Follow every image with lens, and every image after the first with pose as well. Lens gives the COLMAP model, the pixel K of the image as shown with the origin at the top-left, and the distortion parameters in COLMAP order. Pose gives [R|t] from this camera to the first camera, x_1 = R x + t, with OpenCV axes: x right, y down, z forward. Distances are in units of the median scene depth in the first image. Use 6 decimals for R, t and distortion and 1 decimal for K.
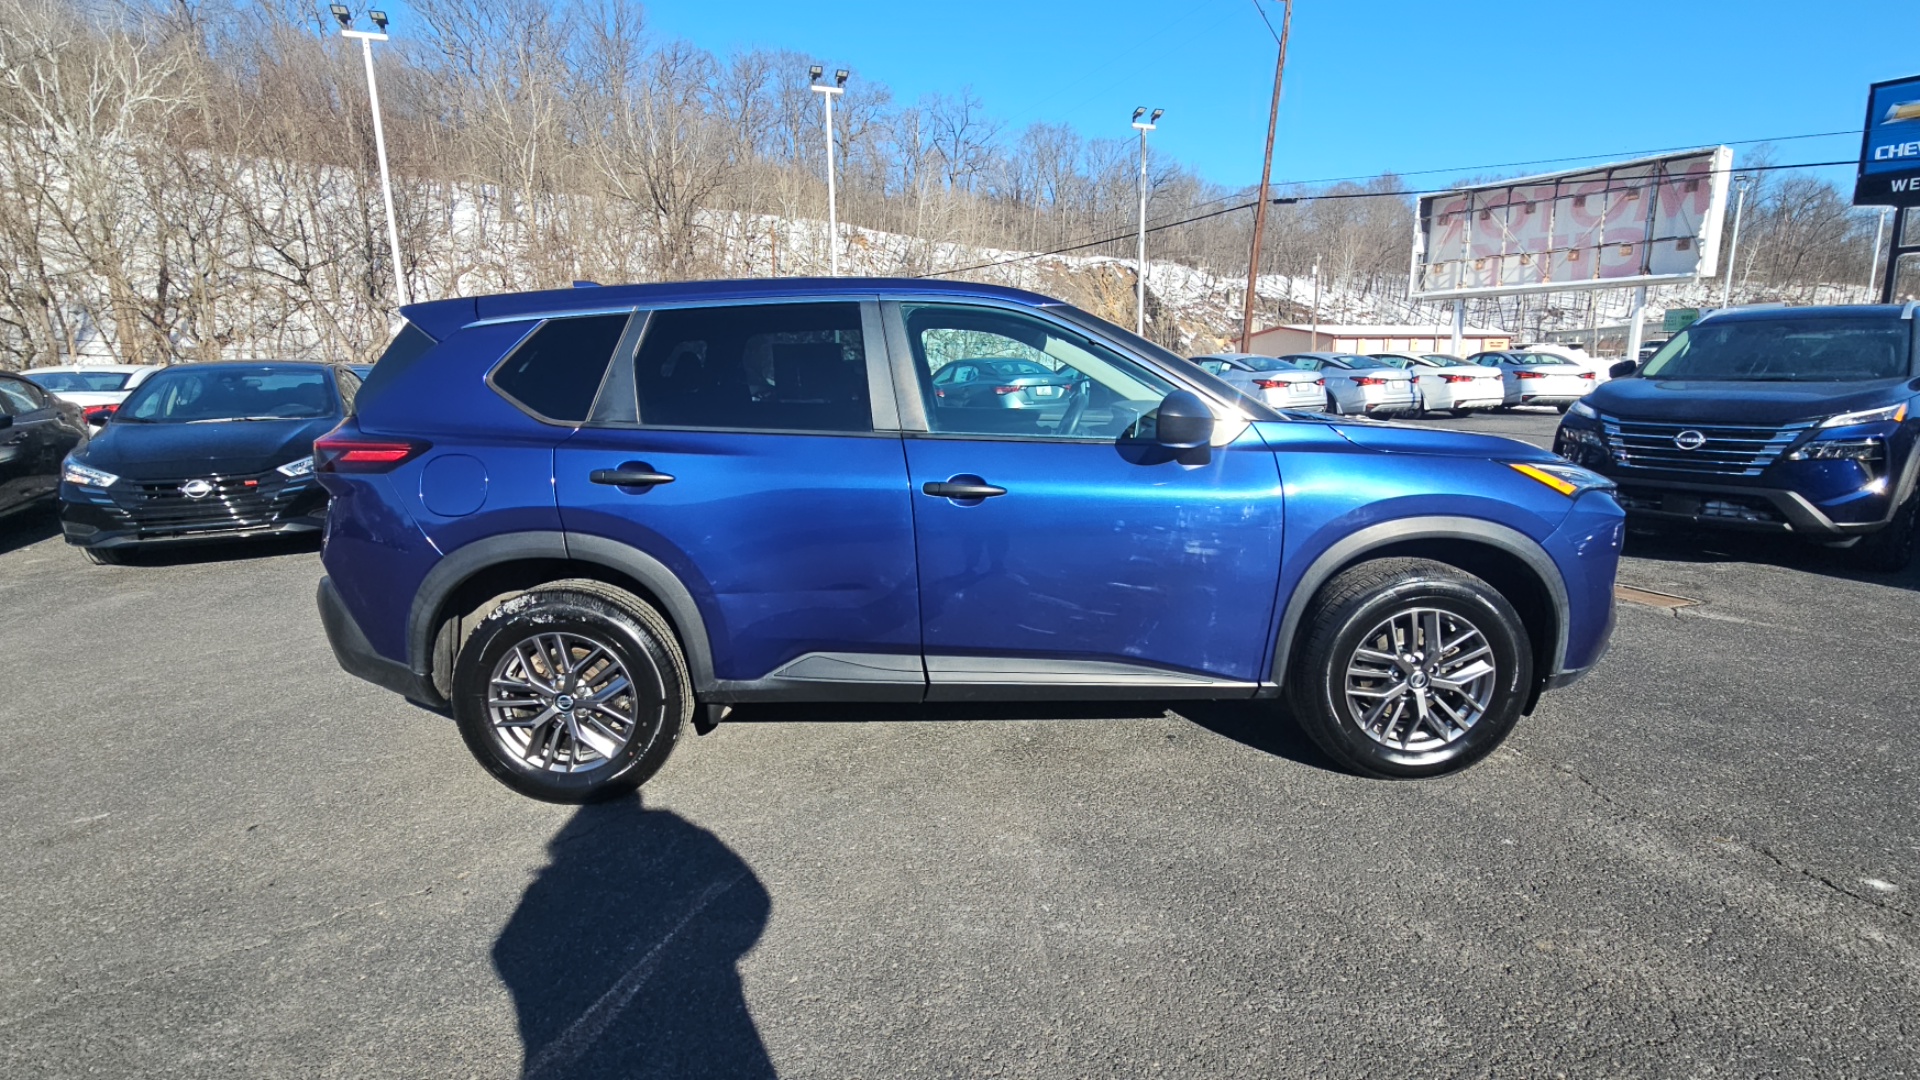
lens RADIAL K [[851.6, 0, 961.1], [0, 851.6, 540.4], [0, 0, 1]] dist [0.016001, -0.011166]
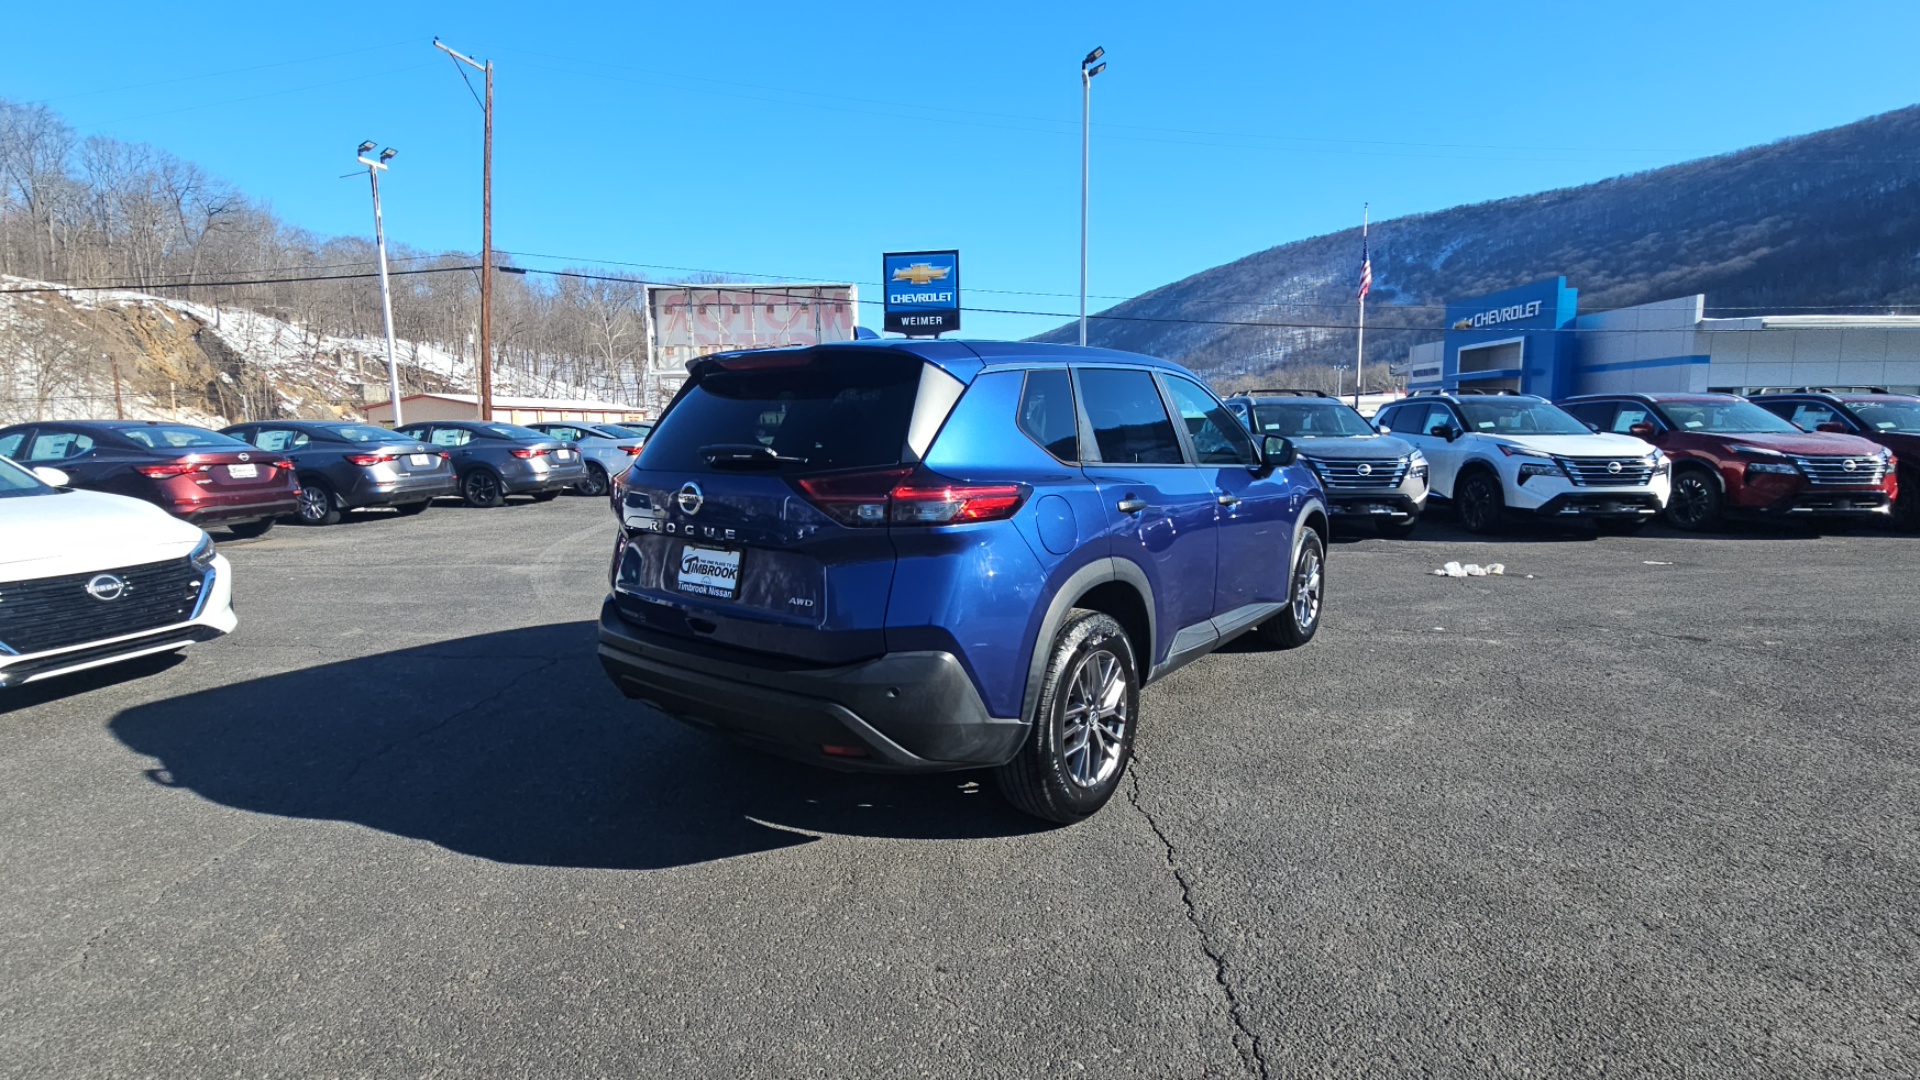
lens RADIAL K [[851.6, 0, 962.3], [0, 851.6, 534.4], [0, 0, 1]] dist [0.016001, -0.011166]
pose [[0.594413, -0.091637, 0.798922, -0.114291], [0.162206, 0.986728, -0.007506, -0.004656], [-0.787631, 0.134051, 0.601388, 0.036181]]
